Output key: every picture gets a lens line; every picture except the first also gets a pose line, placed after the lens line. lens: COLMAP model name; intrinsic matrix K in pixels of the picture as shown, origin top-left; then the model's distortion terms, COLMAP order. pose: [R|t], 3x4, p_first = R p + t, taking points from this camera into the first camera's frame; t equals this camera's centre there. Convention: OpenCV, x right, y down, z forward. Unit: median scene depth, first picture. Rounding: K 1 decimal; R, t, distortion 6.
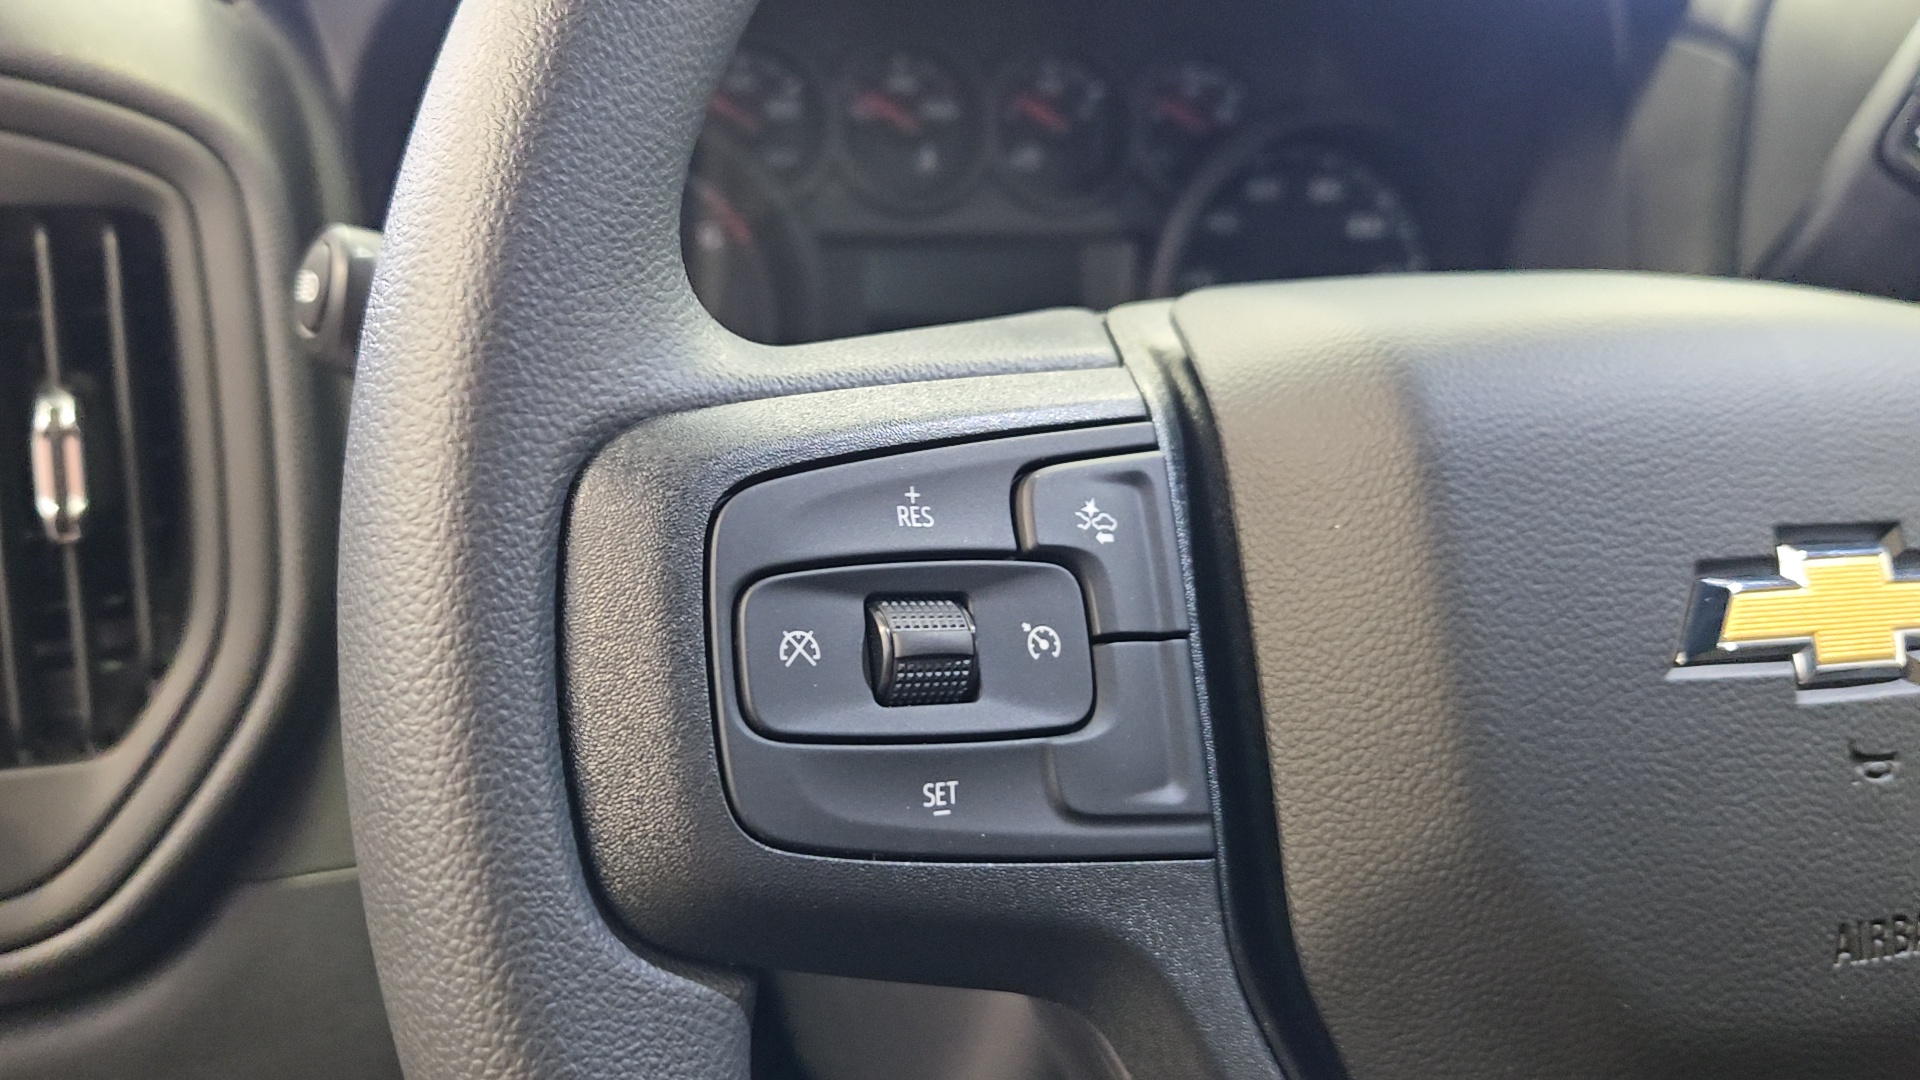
lens RADIAL K [[1572.5, 0, 960.0], [0, 1572.5, 540.0], [0, 0, 1]] dist [-0.011176, 0.036166]
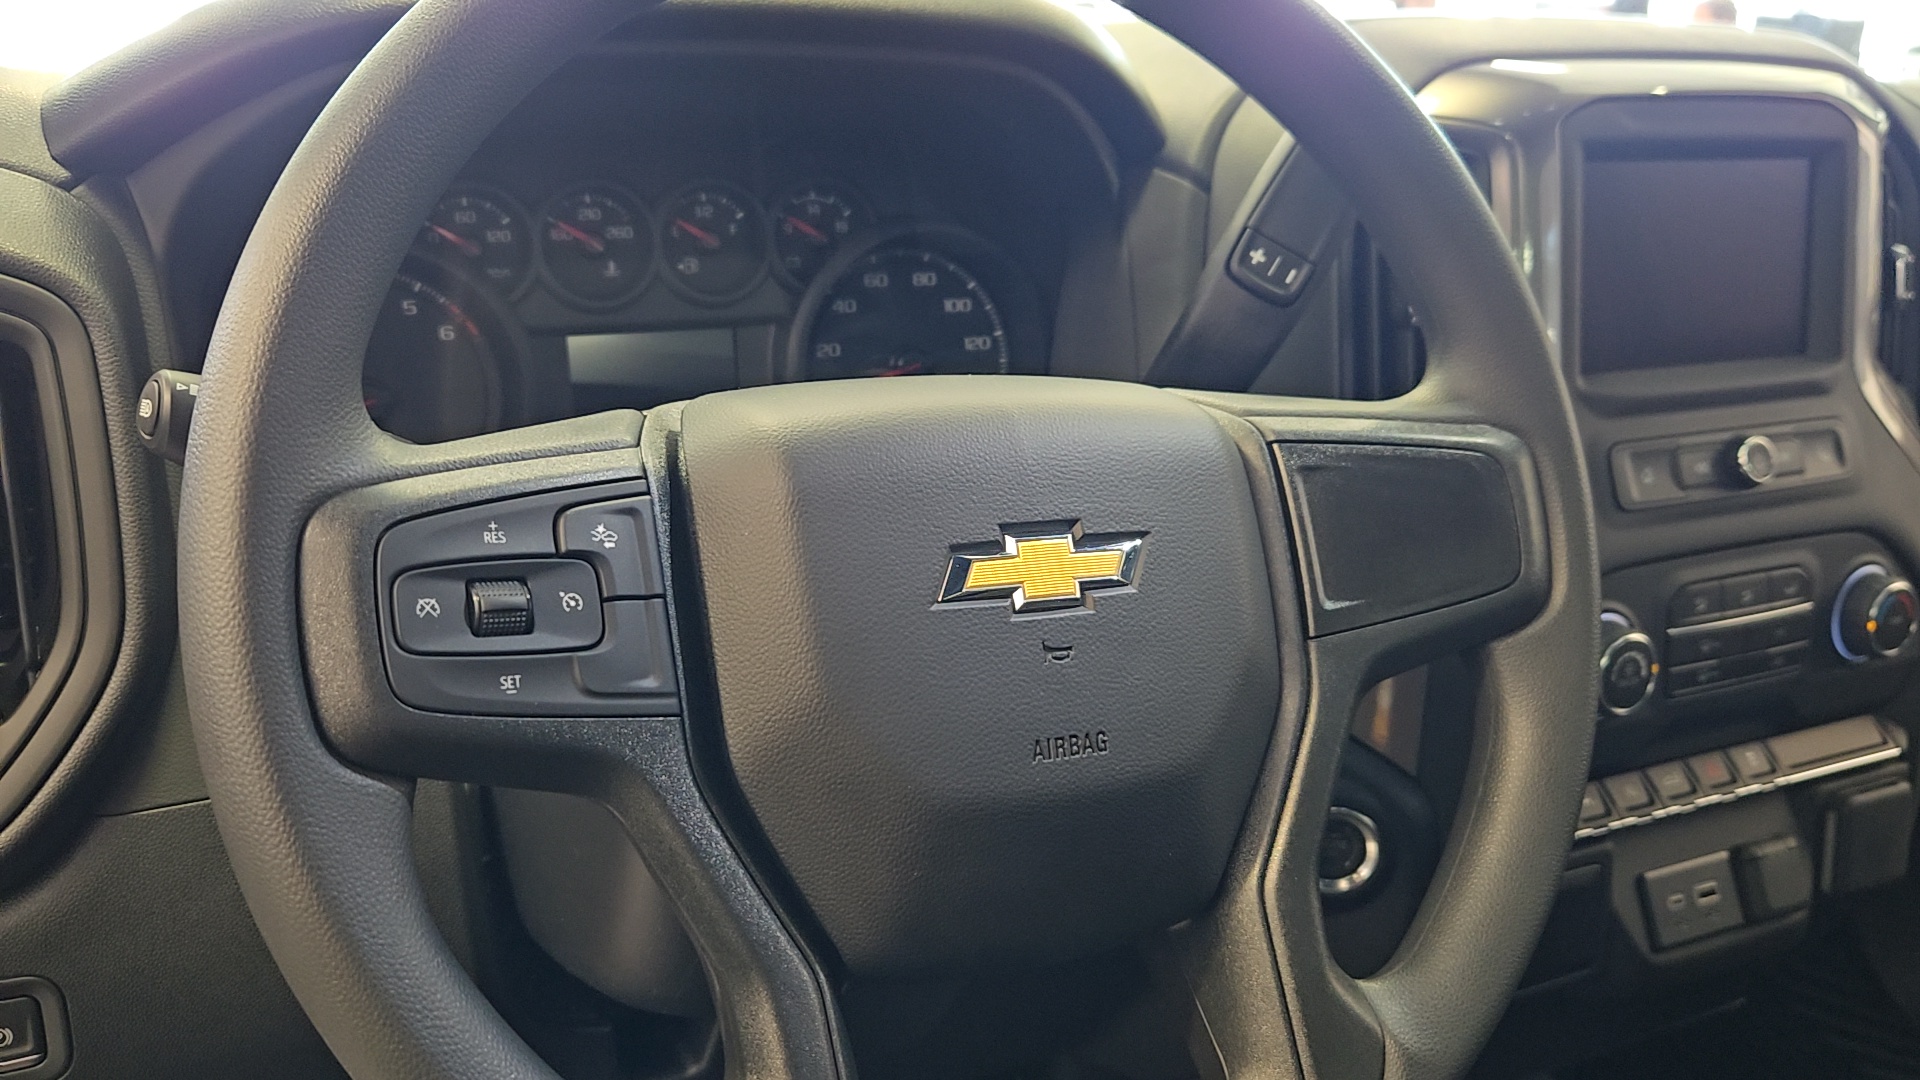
lens RADIAL K [[1572.5, 0, 960.0], [0, 1572.5, 540.0], [0, 0, 1]] dist [-0.011176, 0.036166]
pose [[0.994300, -0.038168, 0.099556, 0.324177], [0.038885, 0.999230, -0.005271, 0.018966], [-0.099278, 0.009112, 0.995018, -0.892700]]
